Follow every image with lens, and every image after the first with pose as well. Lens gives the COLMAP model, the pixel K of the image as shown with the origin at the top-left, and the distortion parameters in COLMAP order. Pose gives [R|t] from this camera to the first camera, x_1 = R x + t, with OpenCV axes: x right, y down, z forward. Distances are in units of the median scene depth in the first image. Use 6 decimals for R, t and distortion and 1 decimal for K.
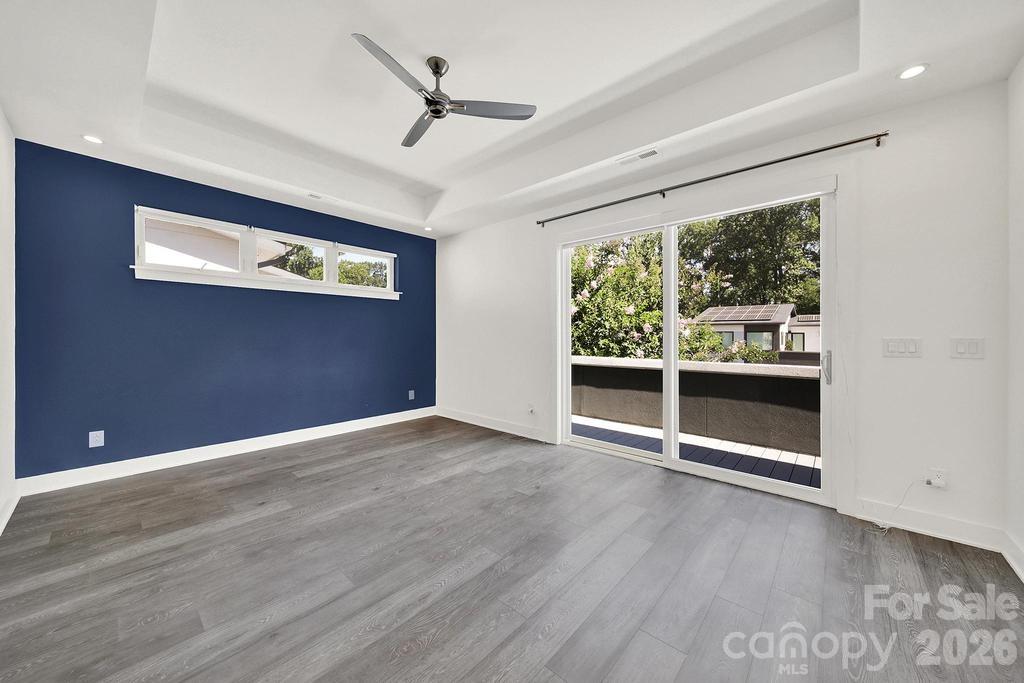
lens RADIAL K [[367.3, 0, 512.8], [0, 367.3, 336.9], [0, 0, 1]] dist [0.000078, -0.001271]
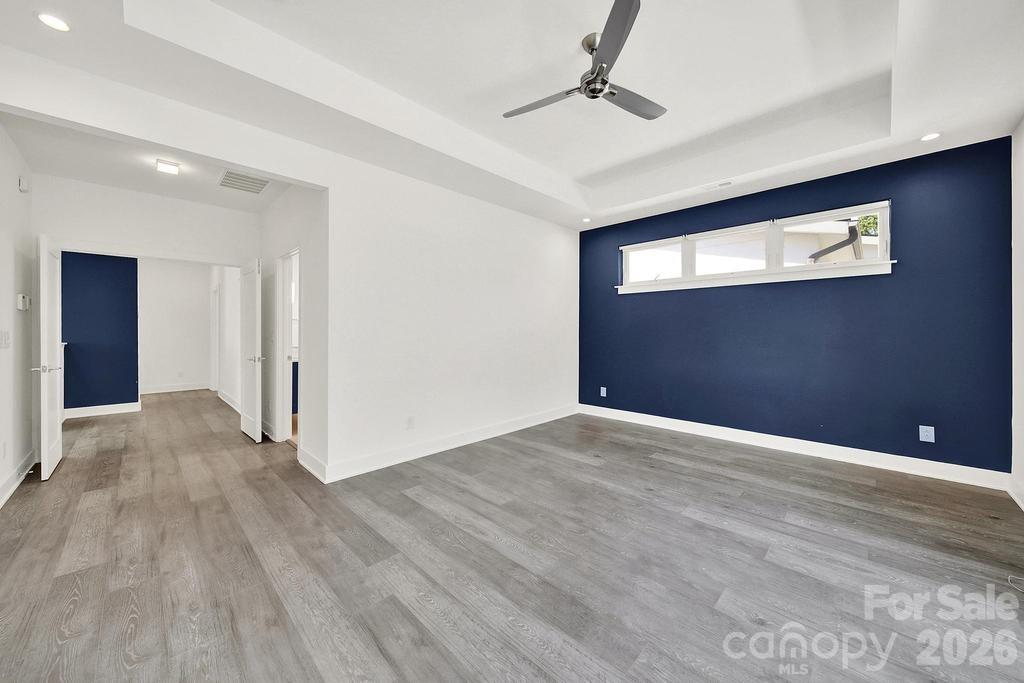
lens RADIAL K [[367.3, 0, 504.8], [0, 367.3, 332.6], [0, 0, 1]] dist [0.000078, -0.001271]
pose [[-0.065007, 0.001172, -0.997884, 0.585020], [-0.002187, 0.999997, 0.001317, 0.002074], [0.997882, 0.002268, -0.065004, 0.652743]]
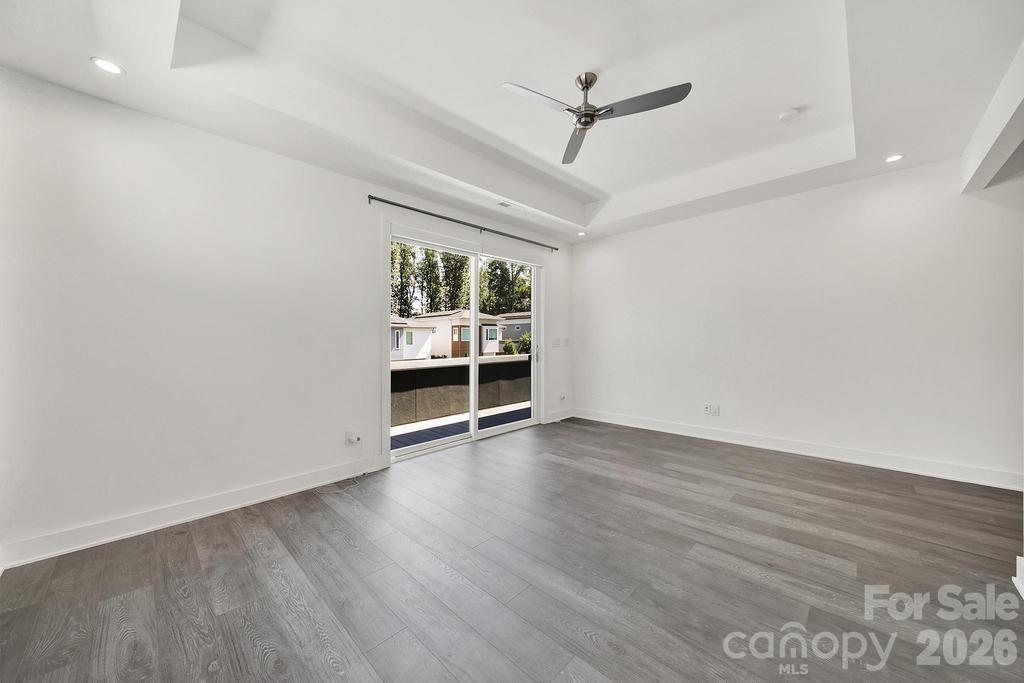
lens RADIAL K [[367.3, 0, 513.6], [0, 367.3, 338.0], [0, 0, 1]] dist [0.000078, -0.001271]
pose [[0.032088, -0.003185, 0.999480, -0.976044], [0.012105, 0.999923, 0.002798, -0.006897], [-0.999412, 0.012009, 0.032124, 0.914723]]
